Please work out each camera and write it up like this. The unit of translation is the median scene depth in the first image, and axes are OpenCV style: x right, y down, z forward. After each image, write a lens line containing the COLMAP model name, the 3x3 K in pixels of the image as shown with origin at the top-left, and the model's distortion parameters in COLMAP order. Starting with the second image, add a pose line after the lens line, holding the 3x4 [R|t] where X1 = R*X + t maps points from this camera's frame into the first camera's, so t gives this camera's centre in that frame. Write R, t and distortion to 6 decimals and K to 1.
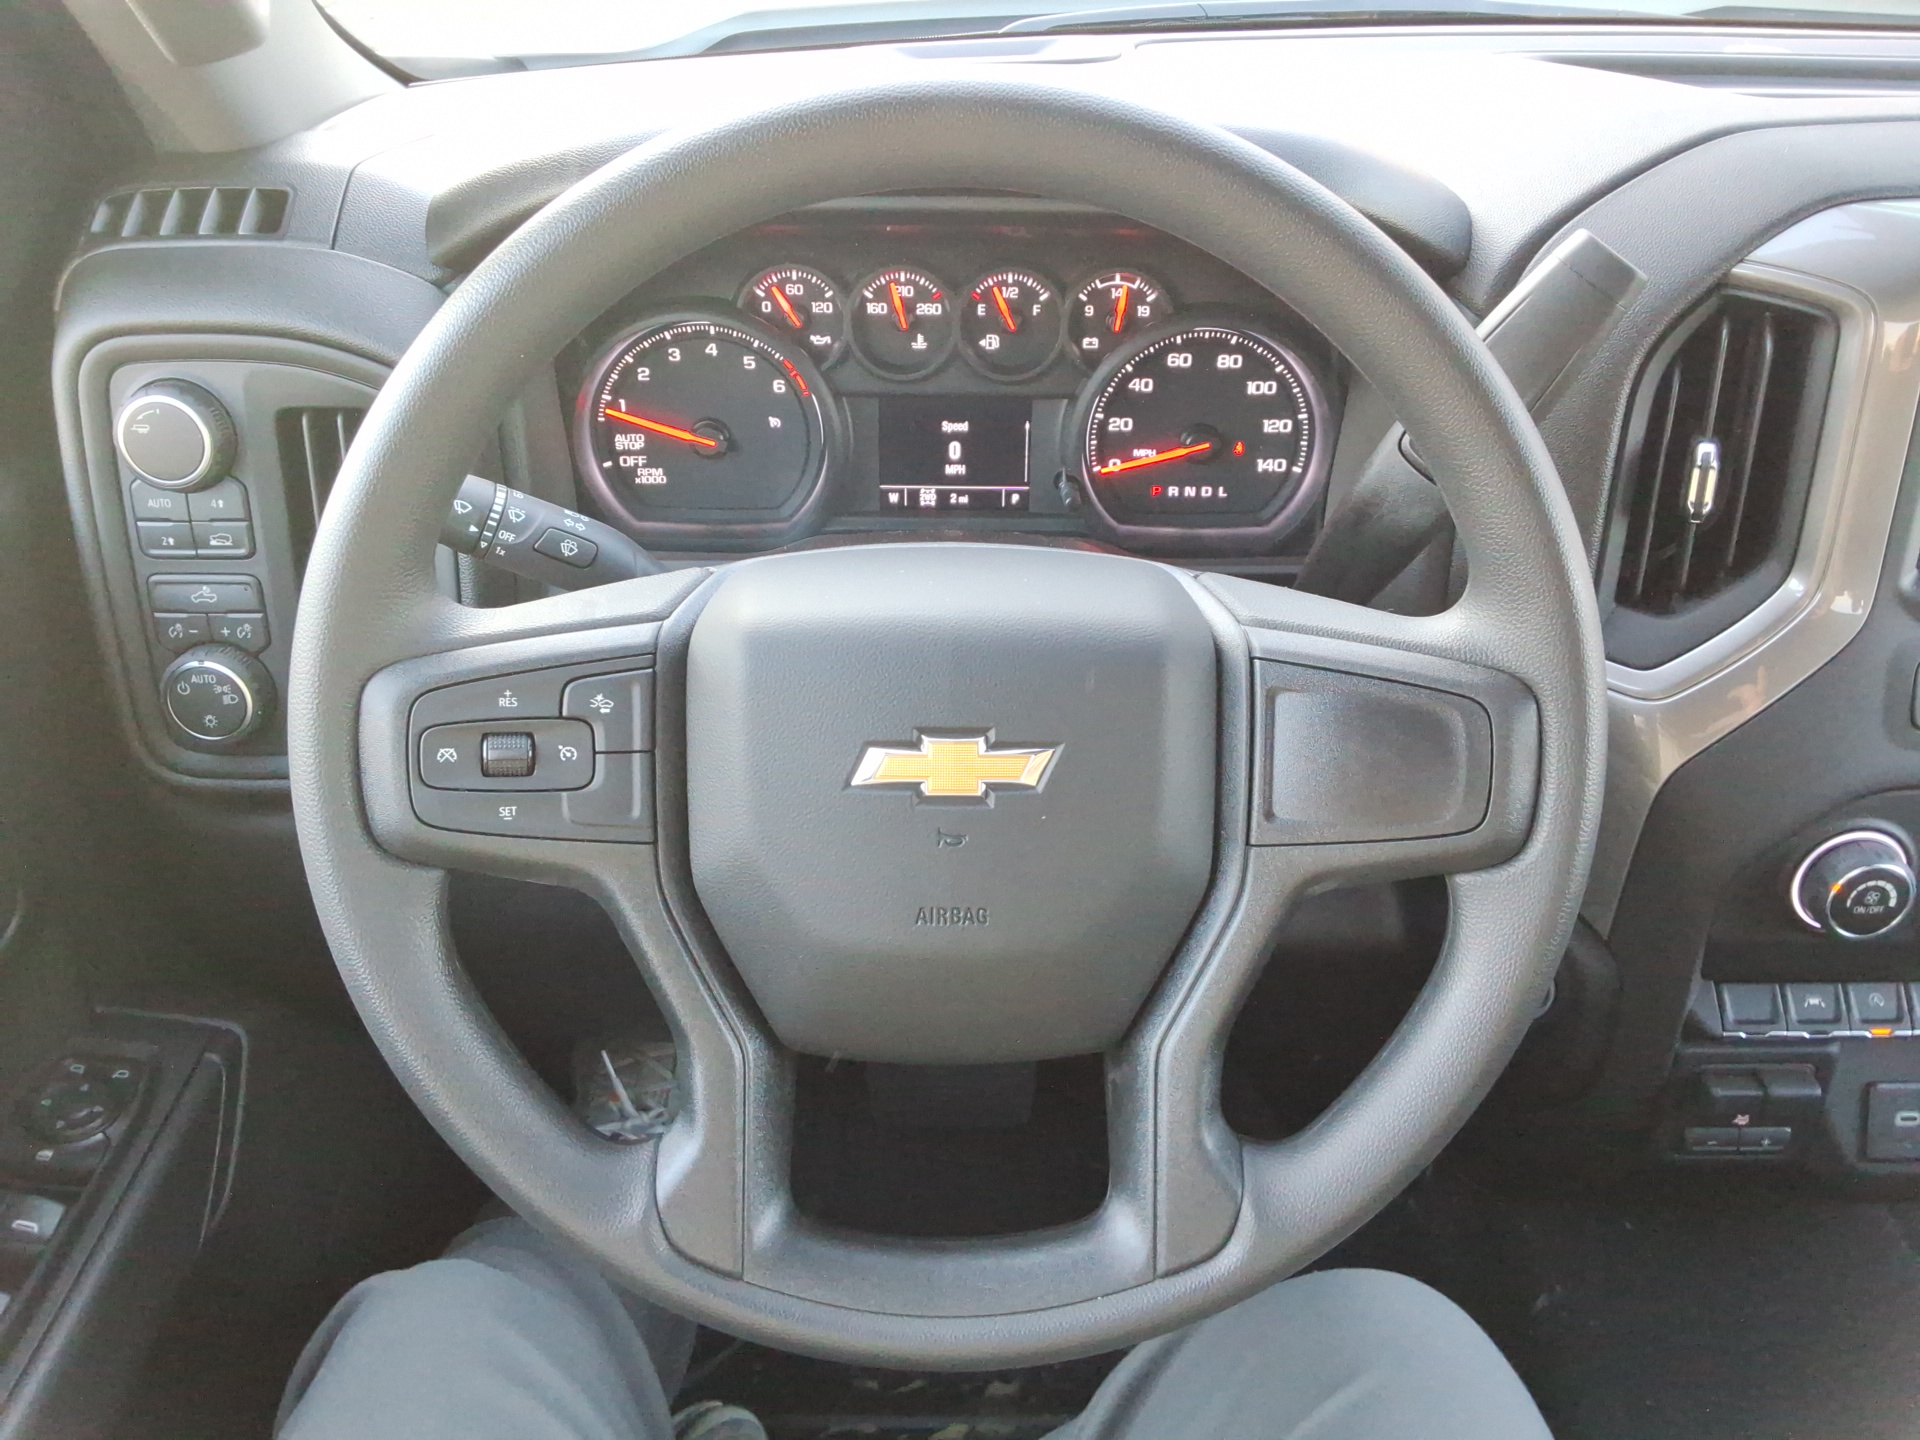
lens RADIAL K [[1528.6, 0, 975.3], [0, 1528.6, 704.7], [0, 0, 1]] dist [0.129052, -0.158091]
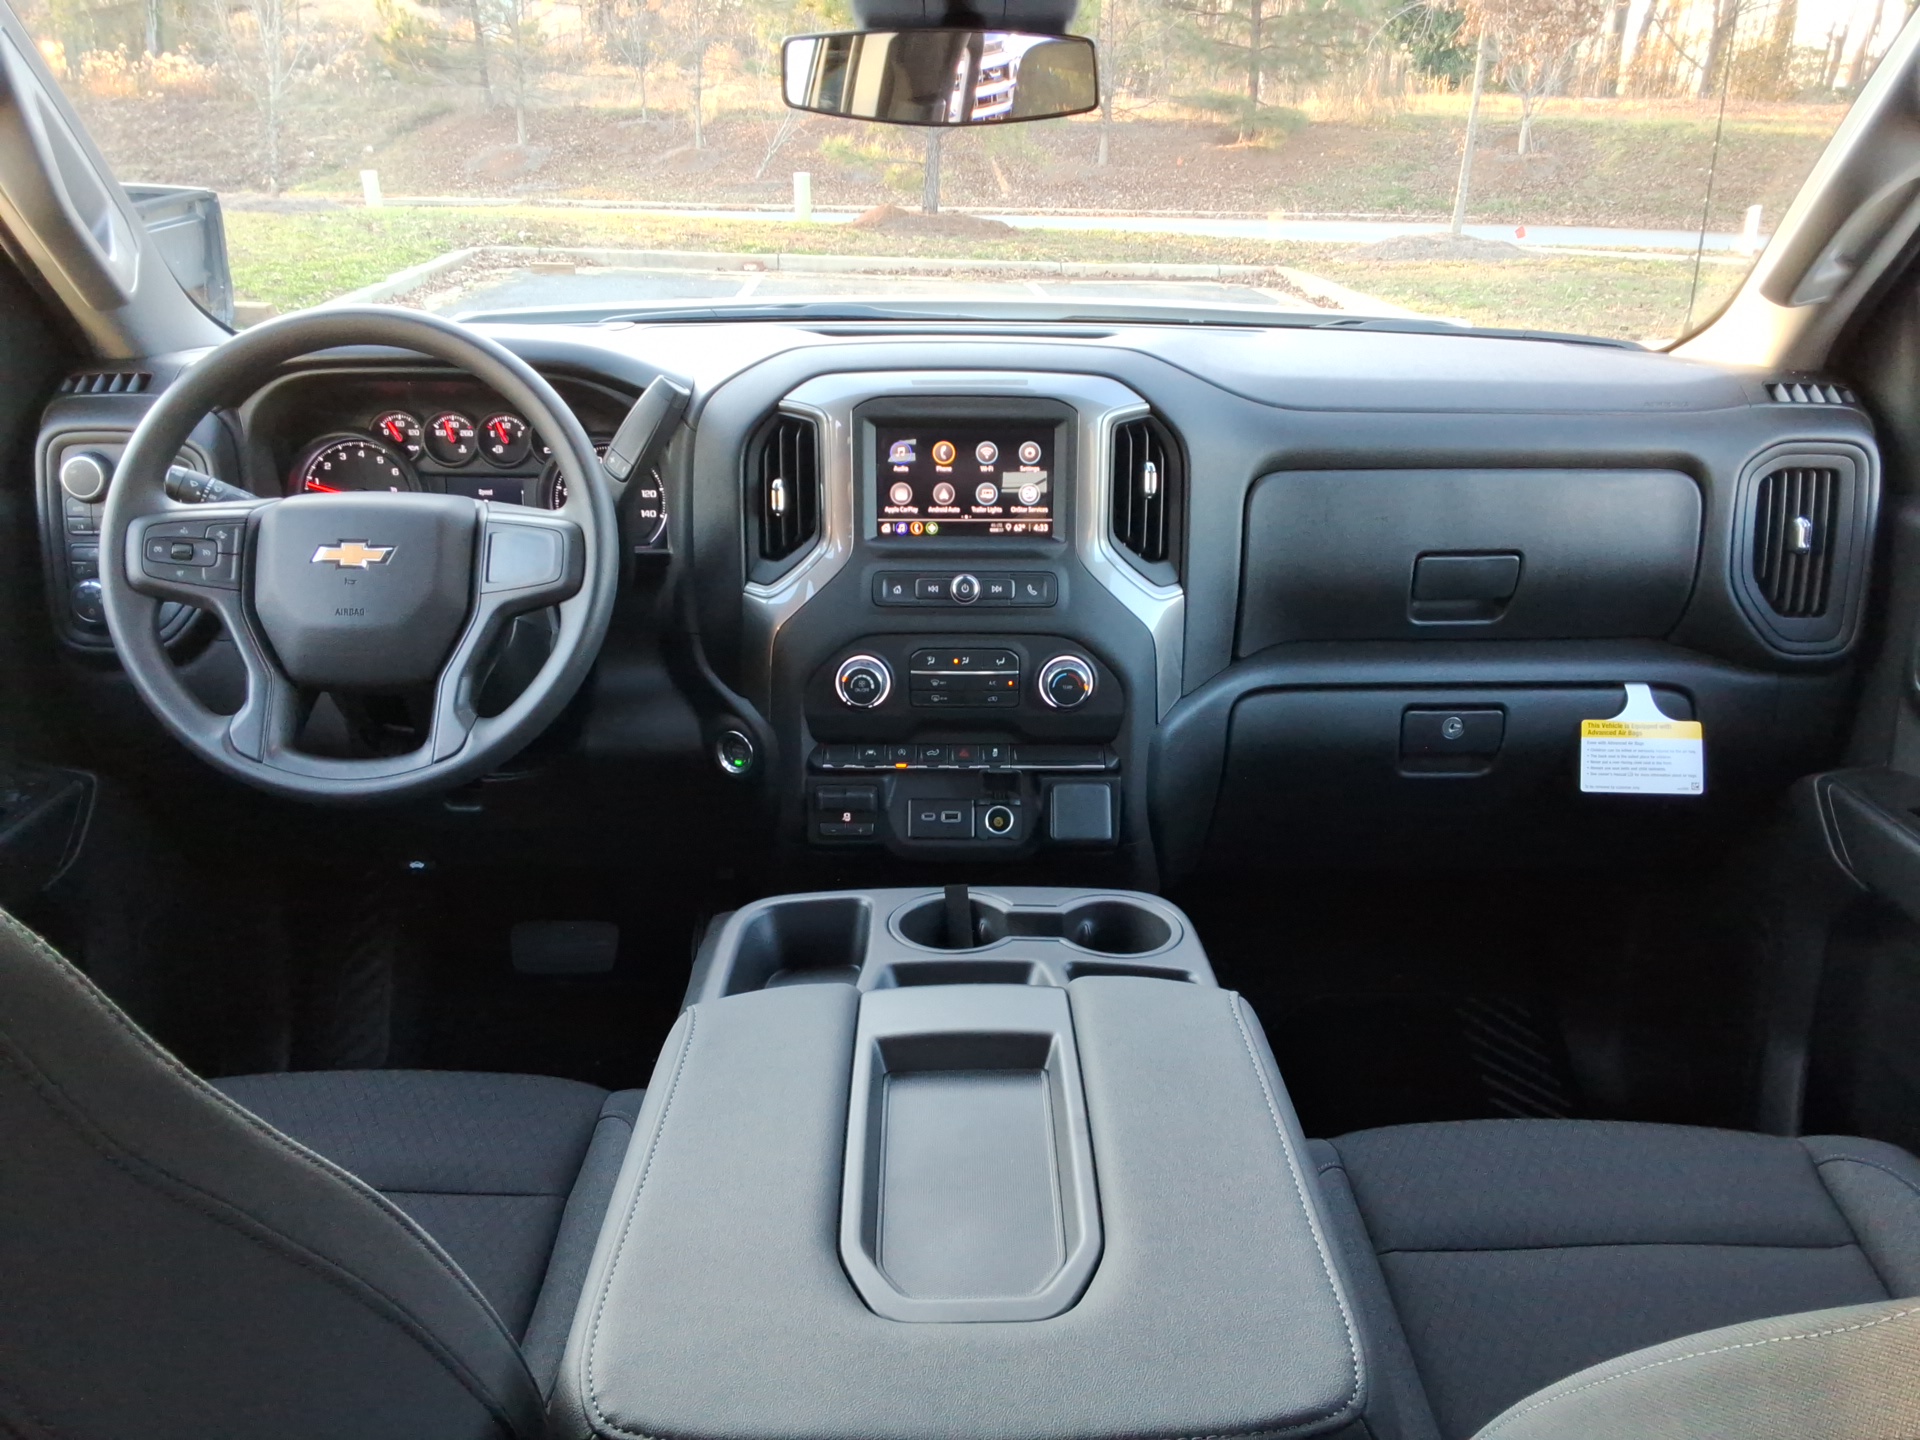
lens RADIAL K [[1549.5, 0, 972.5], [0, 1549.5, 712.2], [0, 0, 1]] dist [0.127322, -0.179253]
pose [[0.999897, -0.002350, -0.014160, 0.674480], [-0.000459, 0.980764, -0.195195, 0.517767], [0.014346, 0.195181, 0.980662, -0.975136]]
